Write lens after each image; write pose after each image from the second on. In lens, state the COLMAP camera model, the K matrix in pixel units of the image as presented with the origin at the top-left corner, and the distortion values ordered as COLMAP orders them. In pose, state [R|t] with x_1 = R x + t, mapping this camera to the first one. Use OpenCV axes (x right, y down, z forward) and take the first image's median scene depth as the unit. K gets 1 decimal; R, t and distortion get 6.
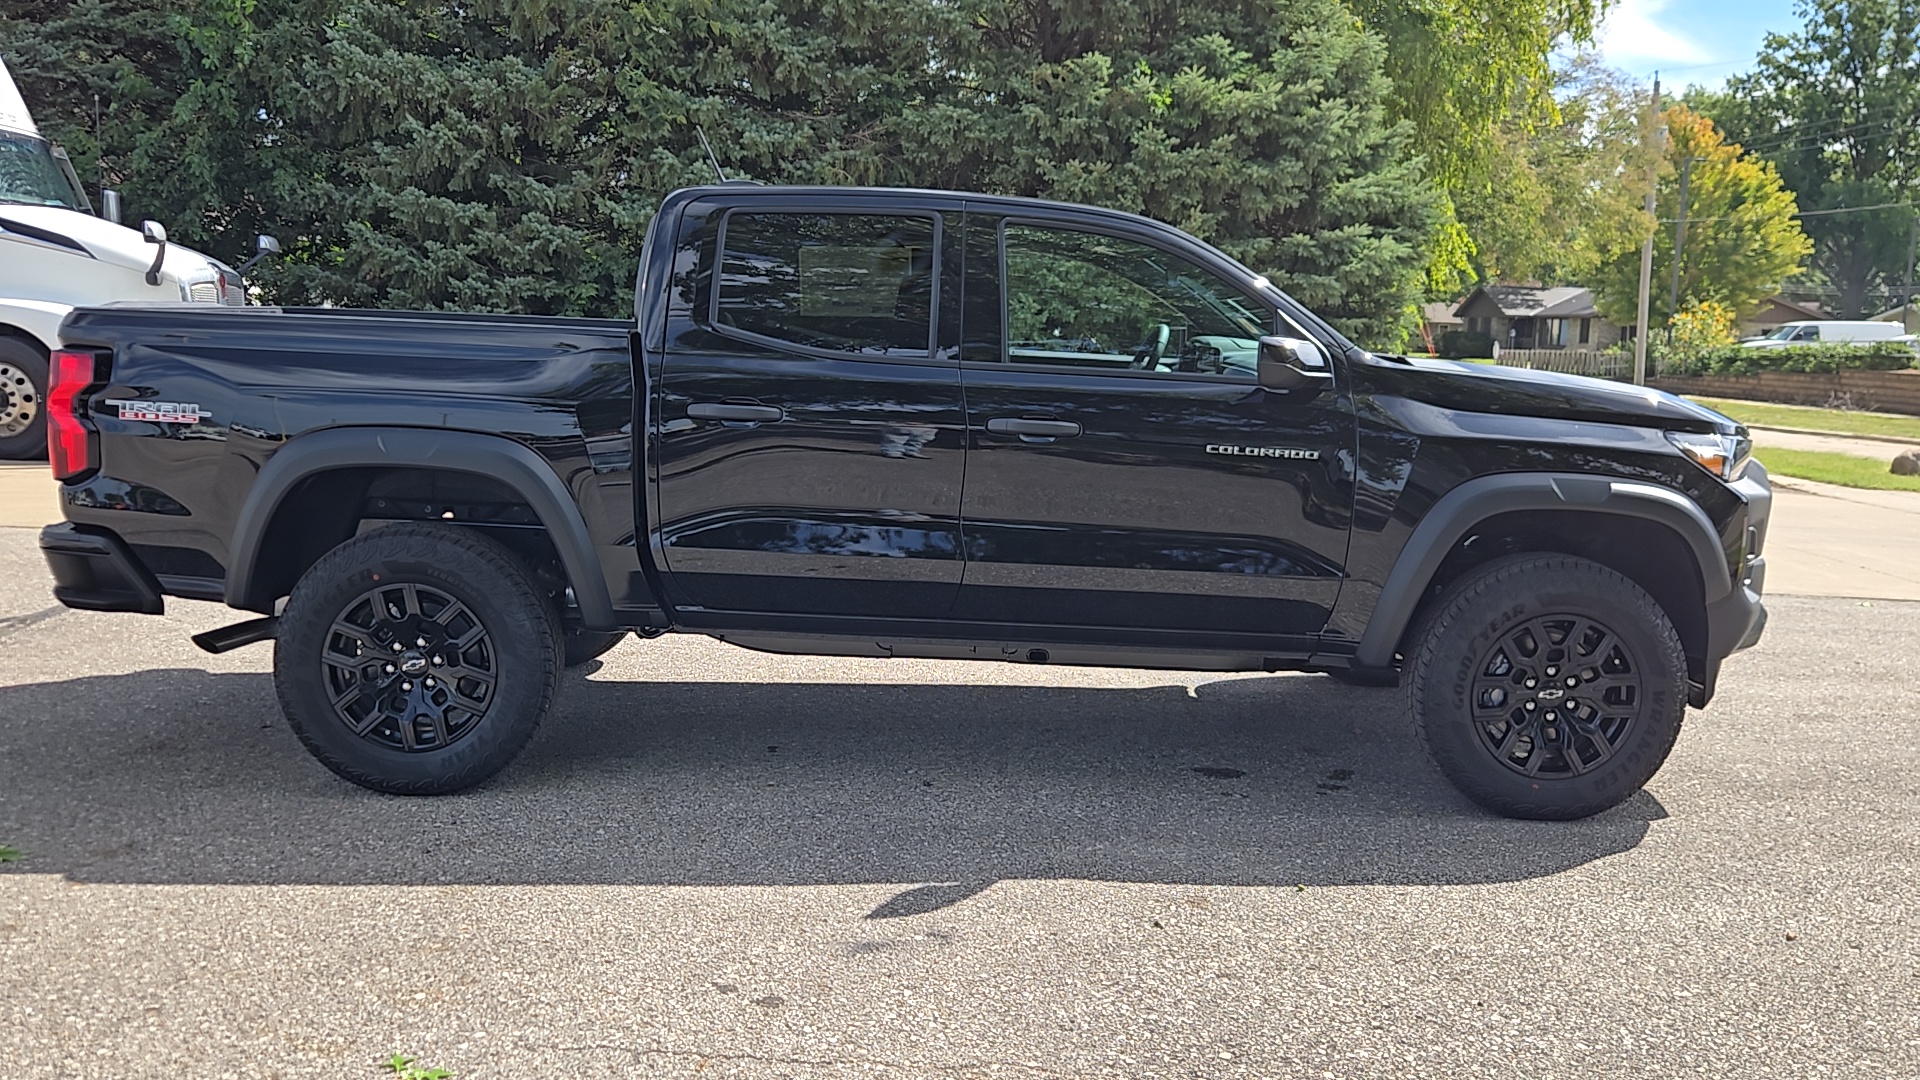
lens RADIAL K [[1609.9, 0, 959.3], [0, 1609.9, 541.4], [0, 0, 1]] dist [0.009979, -0.003449]
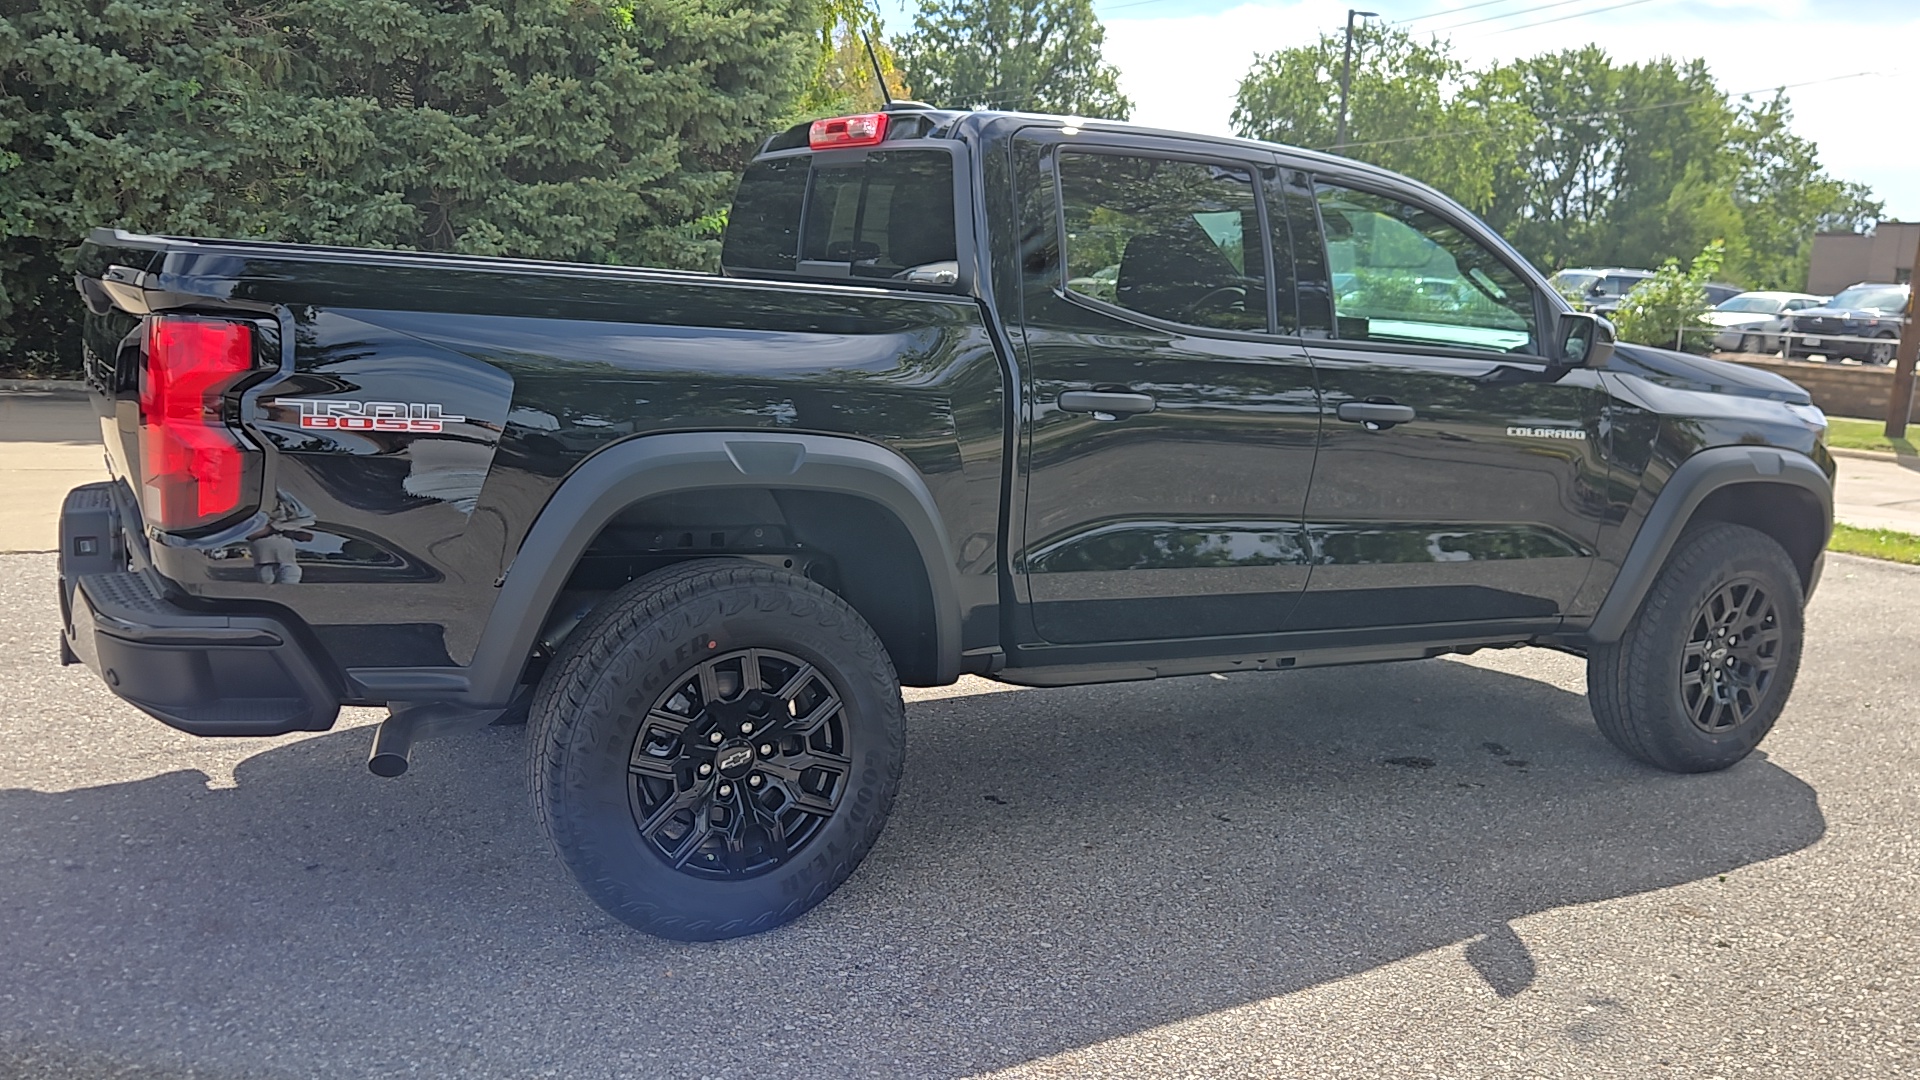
lens RADIAL K [[1609.9, 0, 963.4], [0, 1609.9, 532.0], [0, 0, 1]] dist [0.009979, -0.003449]
pose [[0.872190, -0.055123, 0.486052, -0.216495], [0.036236, 0.998181, 0.048180, -0.020366], [-0.487823, -0.024410, 0.872601, 0.118187]]
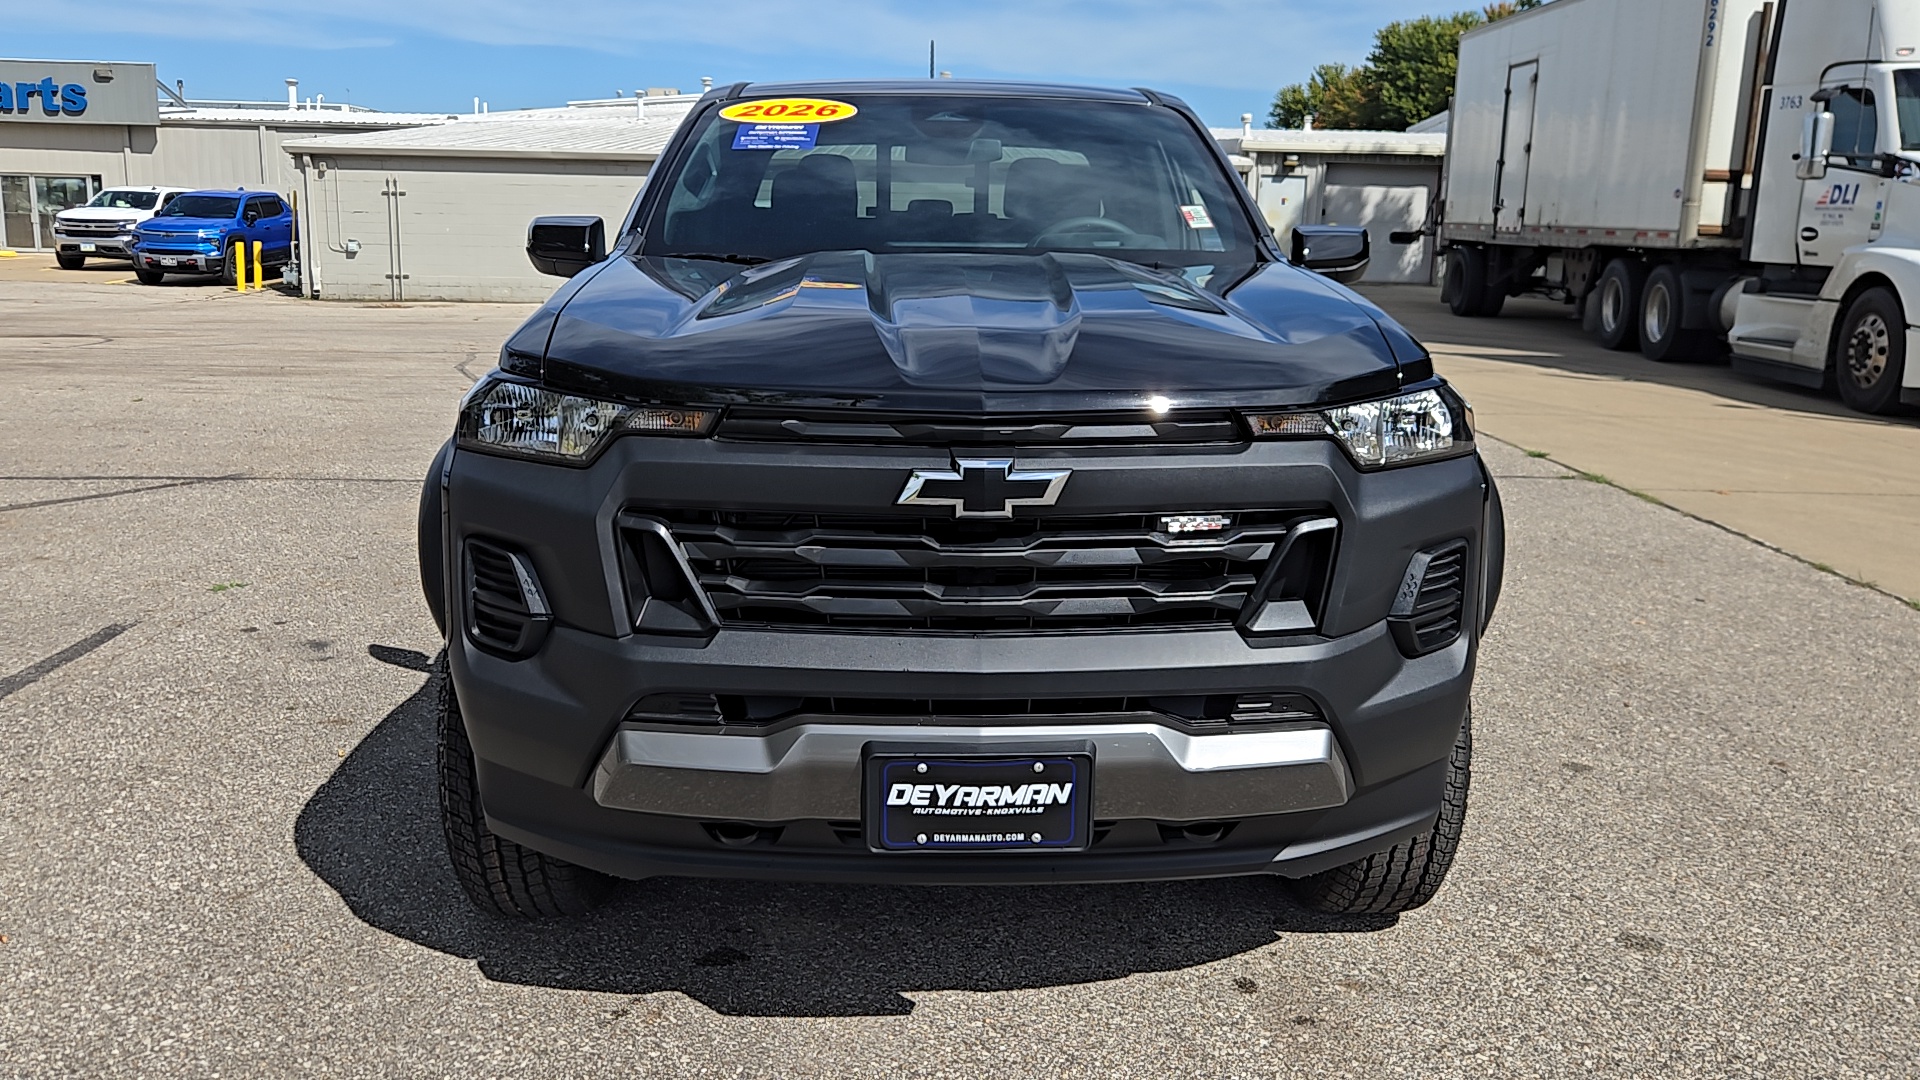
lens RADIAL K [[1609.9, 0, 929.9], [0, 1609.9, 542.8], [0, 0, 1]] dist [0.009979, -0.003449]
pose [[0.002595, 0.165597, -0.986190, 0.390680], [-0.155069, 0.974331, 0.163197, -0.046021], [0.987900, 0.152504, 0.028207, 0.427509]]
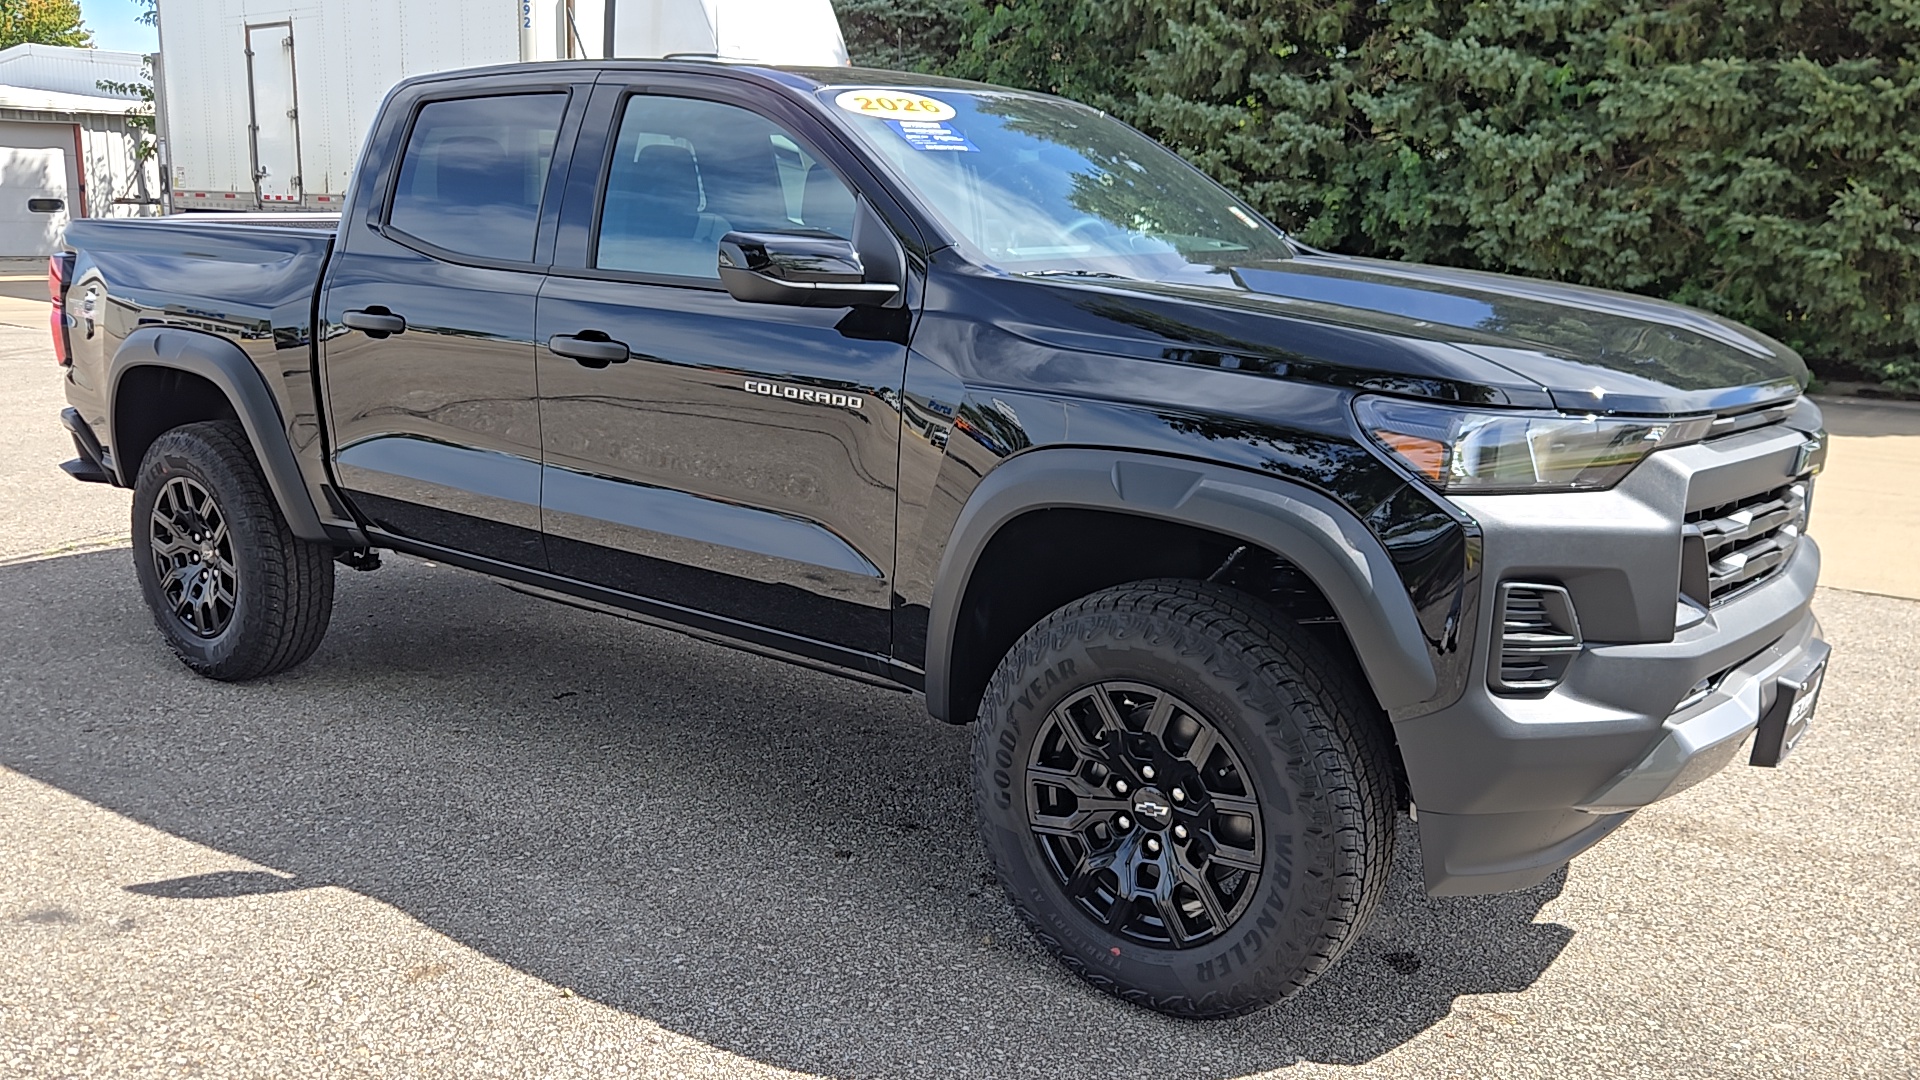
lens RADIAL K [[1609.9, 0, 966.1], [0, 1609.9, 544.0], [0, 0, 1]] dist [0.009979, -0.003449]
pose [[0.780994, 0.106678, -0.615361, 0.253279], [-0.072431, 0.994126, 0.080413, -0.019076], [0.620325, -0.018231, 0.784133, 0.175756]]
